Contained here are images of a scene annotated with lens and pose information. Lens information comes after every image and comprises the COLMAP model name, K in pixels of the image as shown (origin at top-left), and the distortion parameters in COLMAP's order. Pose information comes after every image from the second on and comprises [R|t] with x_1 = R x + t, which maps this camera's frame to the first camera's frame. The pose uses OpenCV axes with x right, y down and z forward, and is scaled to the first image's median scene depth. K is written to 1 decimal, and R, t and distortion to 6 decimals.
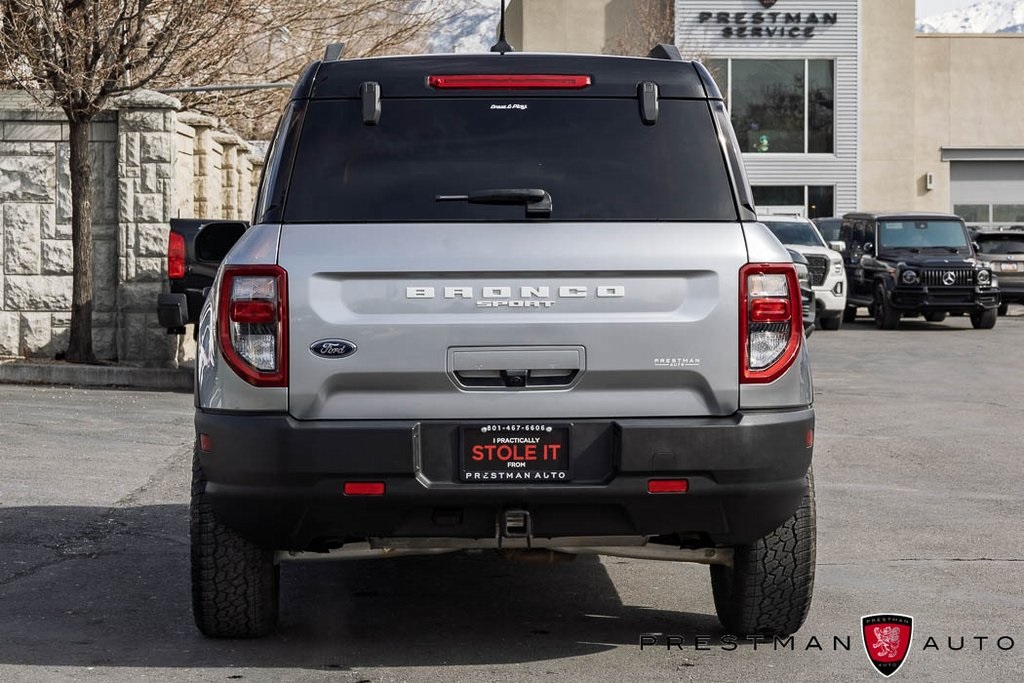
lens RADIAL K [[2348.2, 0, 512.0], [0, 2348.2, 341.5], [0, 0, 1]] dist [-0.064142, -0.002605]
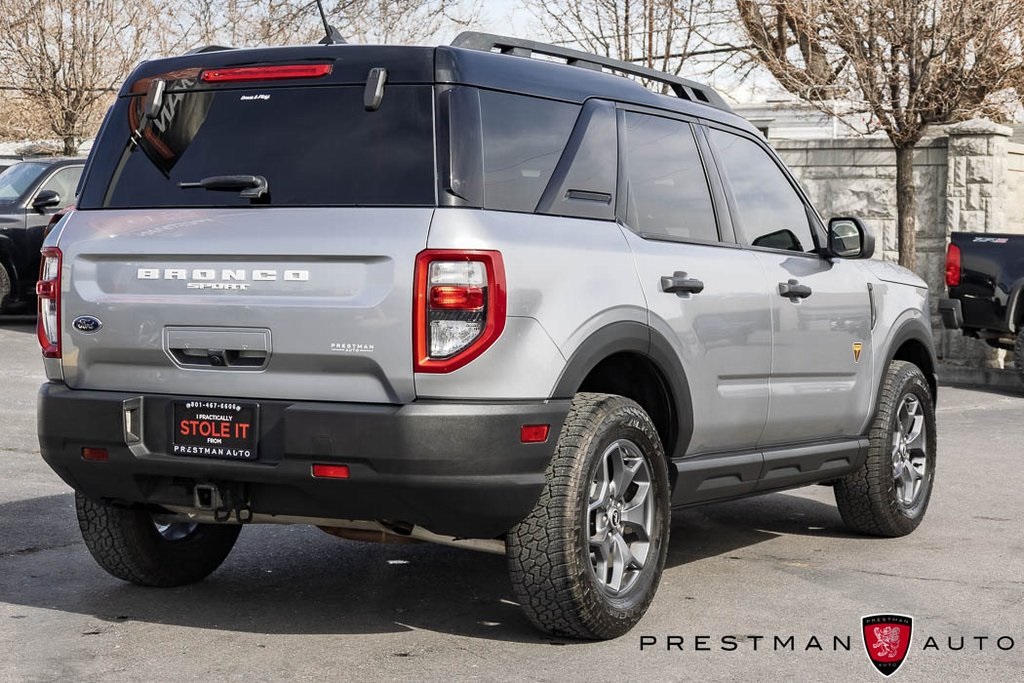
lens RADIAL K [[1941.0, 0, 512.0], [0, 1941.0, 341.5], [0, 0, 1]] dist [0.014162, 0.057086]
pose [[0.846140, 0.031843, -0.532008, 0.531120], [-0.032555, 0.999438, 0.008044, -0.002528], [0.531965, 0.010513, 0.846701, 0.318975]]
